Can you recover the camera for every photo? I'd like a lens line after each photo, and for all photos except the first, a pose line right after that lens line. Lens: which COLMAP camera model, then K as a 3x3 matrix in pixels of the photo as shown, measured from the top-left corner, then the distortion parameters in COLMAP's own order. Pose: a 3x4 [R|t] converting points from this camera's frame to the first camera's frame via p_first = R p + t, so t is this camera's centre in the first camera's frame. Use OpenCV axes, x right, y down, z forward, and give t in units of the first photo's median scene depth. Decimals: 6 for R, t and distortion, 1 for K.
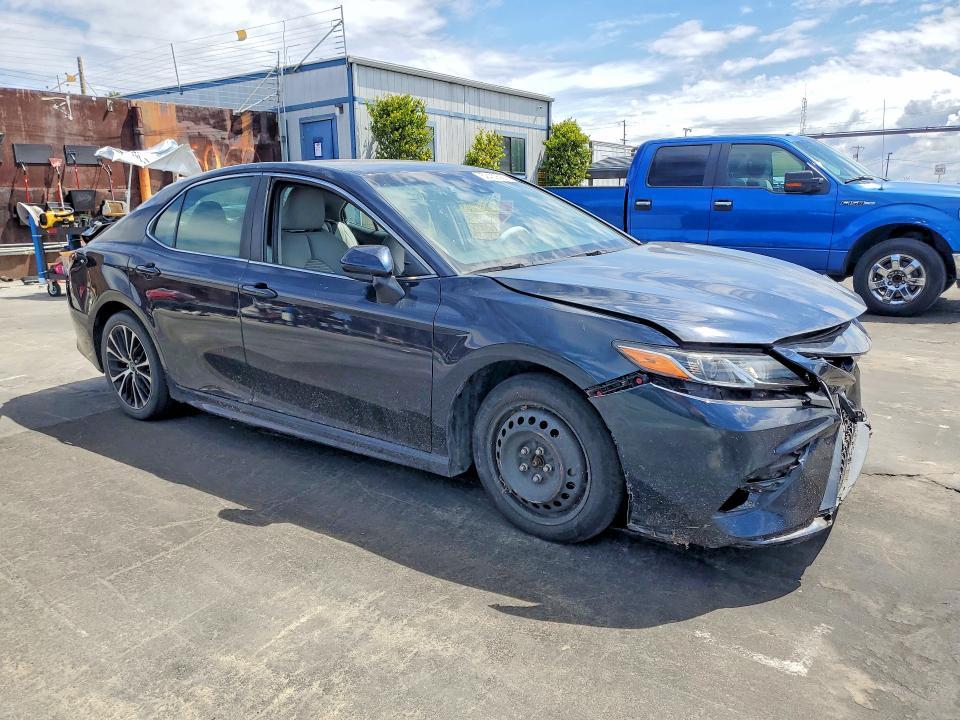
lens RADIAL K [[709.0, 0, 480.0], [0, 709.0, 360.0], [0, 0, 1]] dist [0.005540, -0.001610]
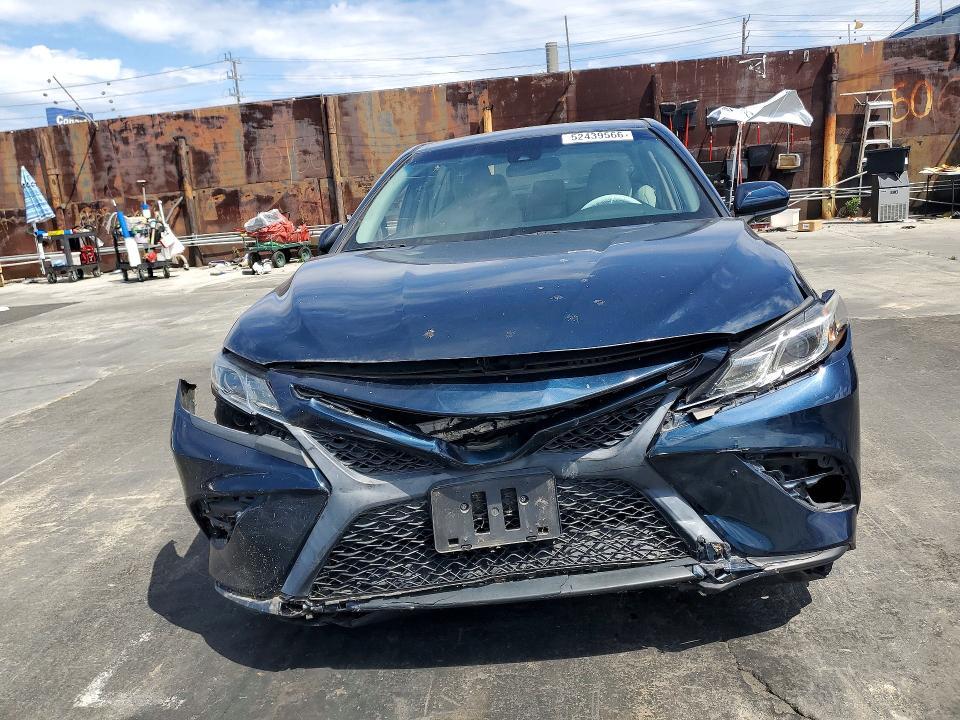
lens RADIAL K [[709.0, 0, 480.0], [0, 709.0, 360.0], [0, 0, 1]] dist [0.005540, -0.001610]
pose [[0.543498, 0.175040, -0.820957, 0.119501], [-0.117748, 0.984245, 0.131902, -0.016190], [0.831111, 0.024977, 0.555546, 0.075511]]
